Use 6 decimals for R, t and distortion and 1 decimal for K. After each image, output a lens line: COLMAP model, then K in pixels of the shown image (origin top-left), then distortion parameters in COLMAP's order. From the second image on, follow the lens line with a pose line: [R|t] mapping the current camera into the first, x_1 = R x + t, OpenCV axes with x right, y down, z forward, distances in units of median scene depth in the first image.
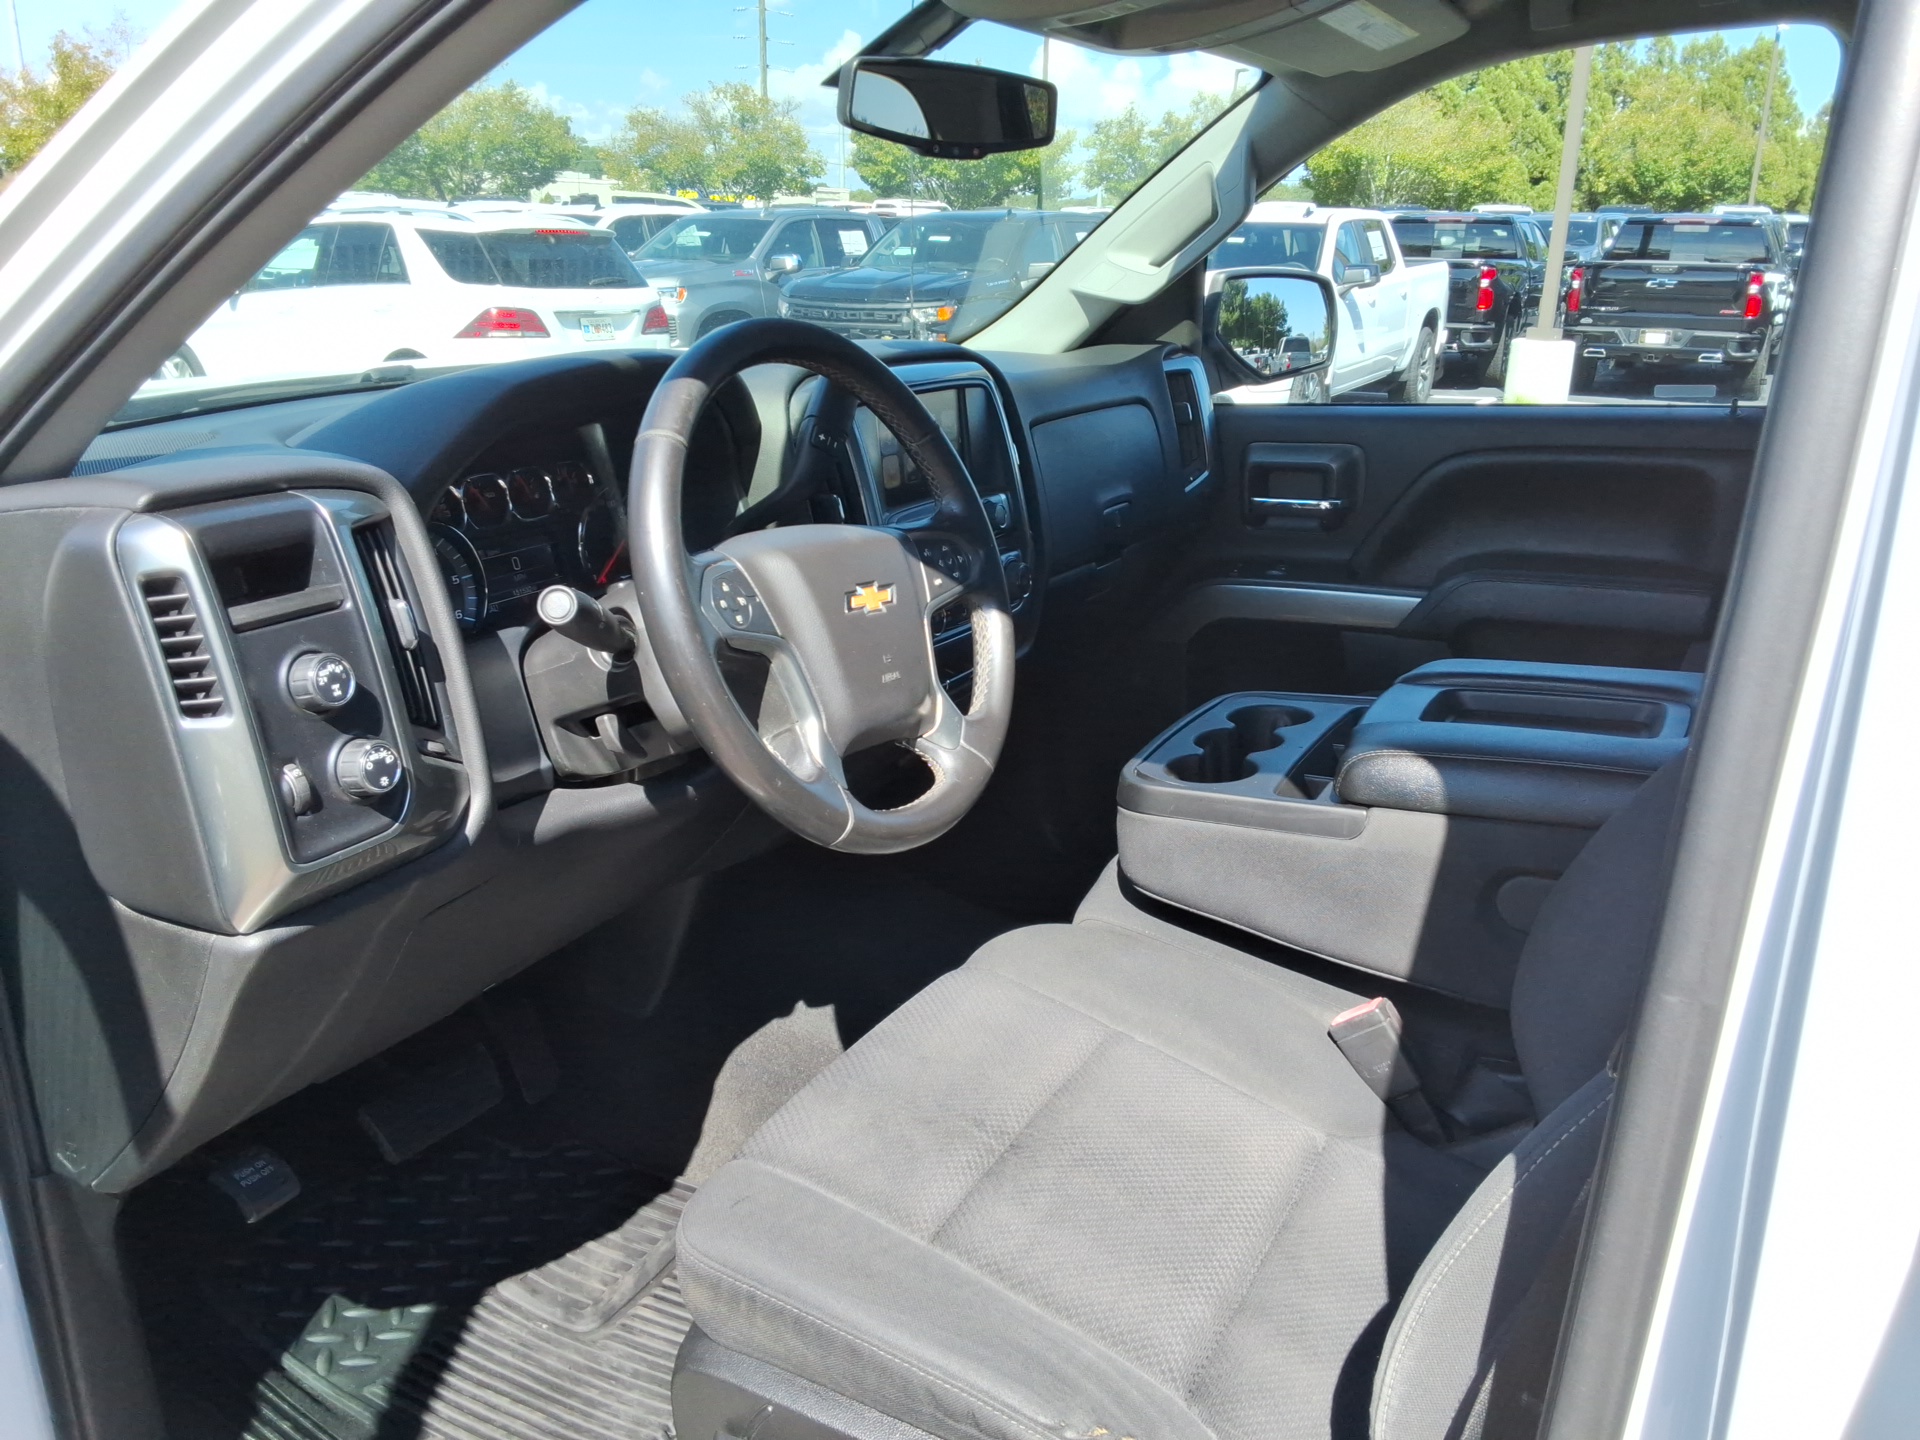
lens RADIAL K [[1539.9, 0, 962.0], [0, 1539.9, 720.1], [0, 0, 1]] dist [0.115713, -0.174612]
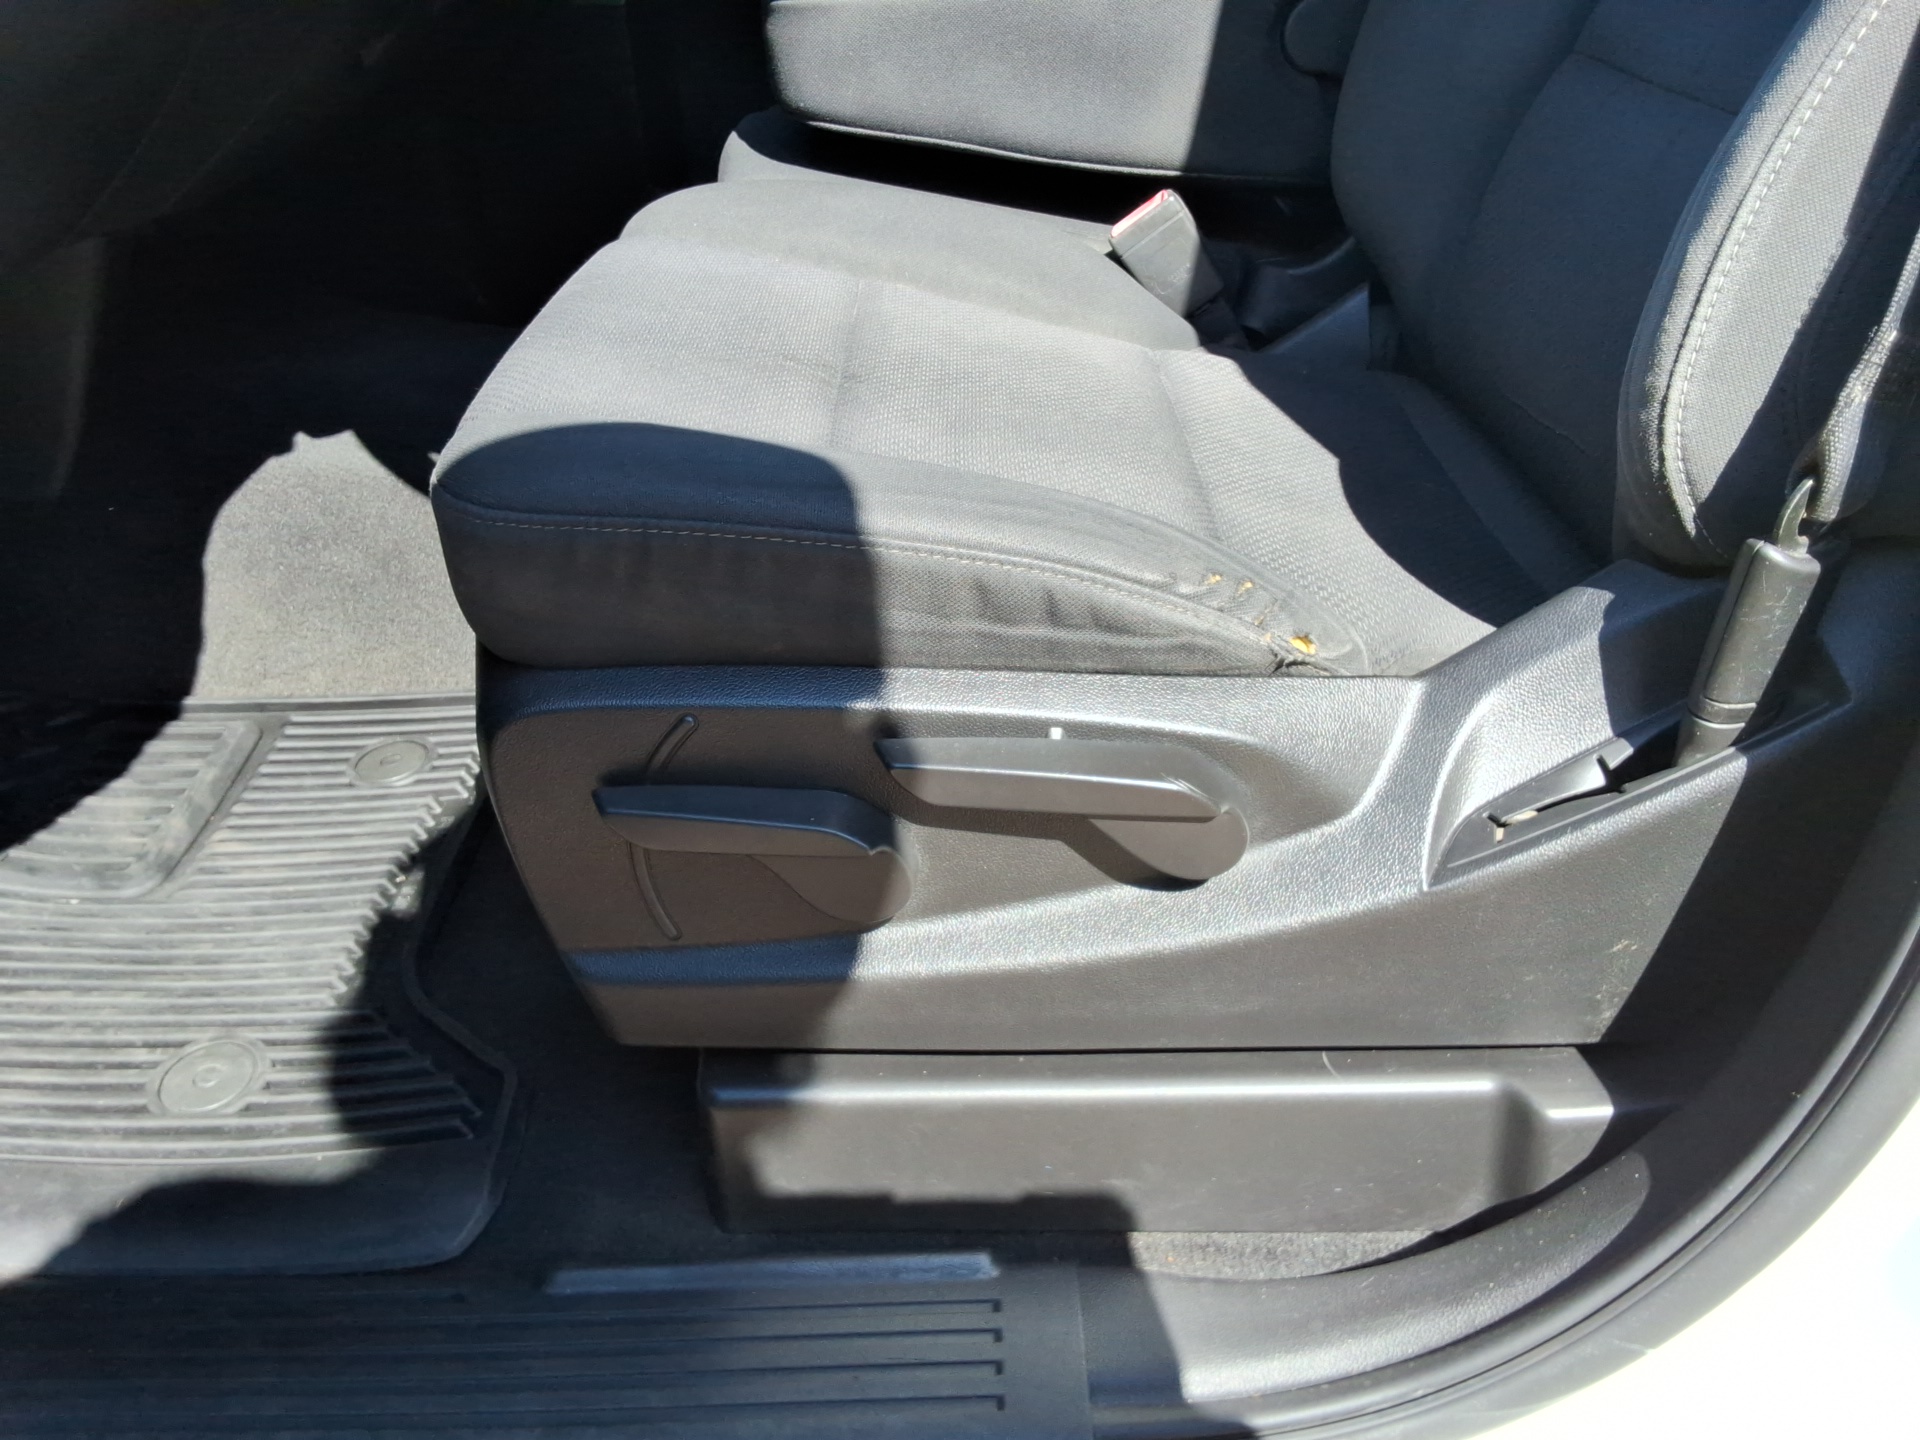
lens RADIAL K [[1539.9, 0, 972.1], [0, 1539.9, 740.9], [0, 0, 1]] dist [0.115713, -0.174612]
pose [[0.874035, -0.235458, 0.424997, -0.189544], [0.128117, 0.955459, 0.265865, 0.181306], [-0.468667, -0.177926, 0.865271, 0.234638]]
